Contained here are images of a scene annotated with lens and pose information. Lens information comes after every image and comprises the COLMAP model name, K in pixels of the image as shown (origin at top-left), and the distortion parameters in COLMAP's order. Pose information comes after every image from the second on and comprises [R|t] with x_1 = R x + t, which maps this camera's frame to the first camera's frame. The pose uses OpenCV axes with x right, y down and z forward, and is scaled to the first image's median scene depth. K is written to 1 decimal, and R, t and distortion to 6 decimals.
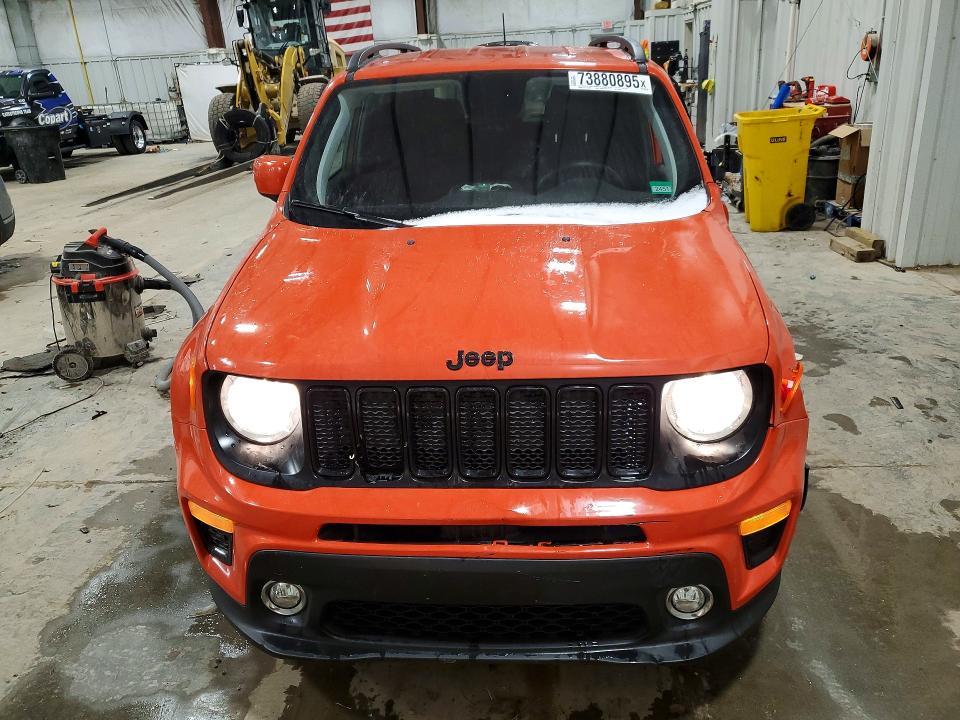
lens RADIAL K [[749.9, 0, 488.3], [0, 749.9, 342.6], [0, 0, 1]] dist [0.022074, -0.003546]
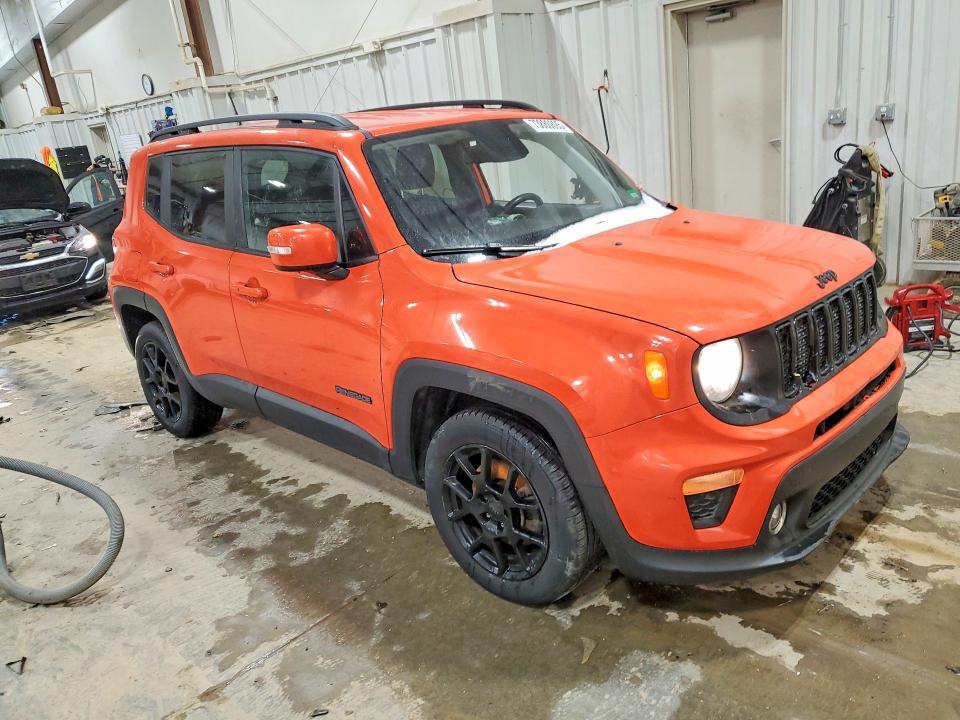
lens RADIAL K [[749.9, 0, 471.0], [0, 749.9, 354.2], [0, 0, 1]] dist [0.022074, -0.003546]
pose [[0.665289, -0.257348, 0.700830, -0.762198], [0.337547, 0.940974, 0.025101, -0.052741], [-0.665922, 0.219863, 0.712887, 0.238344]]
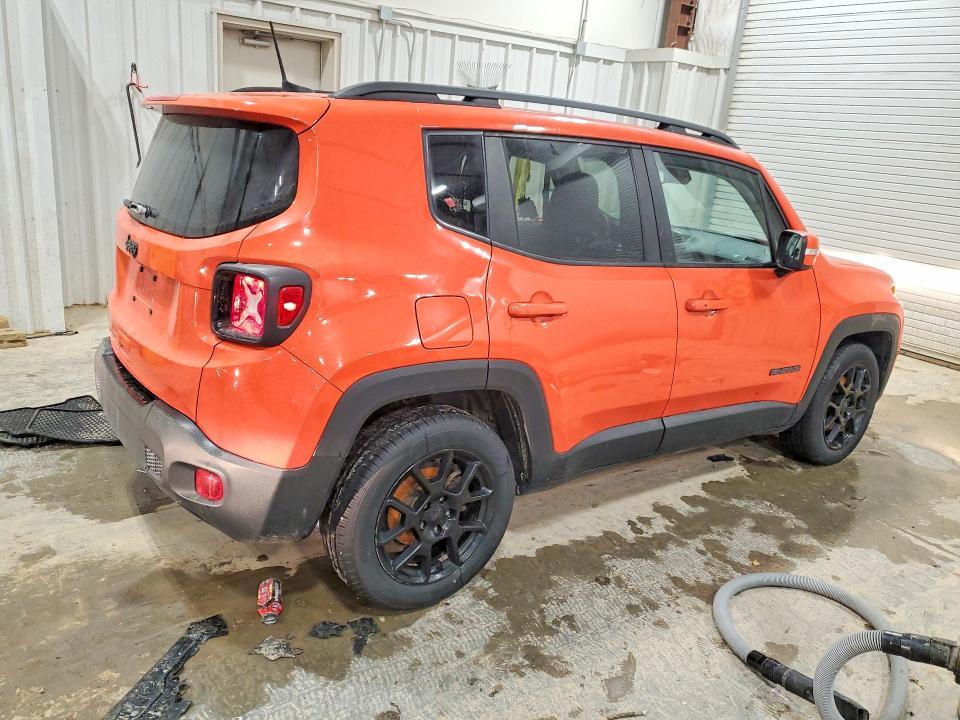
lens RADIAL K [[749.9, 0, 476.7], [0, 749.9, 365.6], [0, 0, 1]] dist [0.022074, -0.003546]
pose [[-0.637740, -0.234235, 0.733772, -0.755266], [0.213532, 0.861537, 0.460606, -0.624808], [-0.740062, 0.450431, -0.499420, 1.822763]]
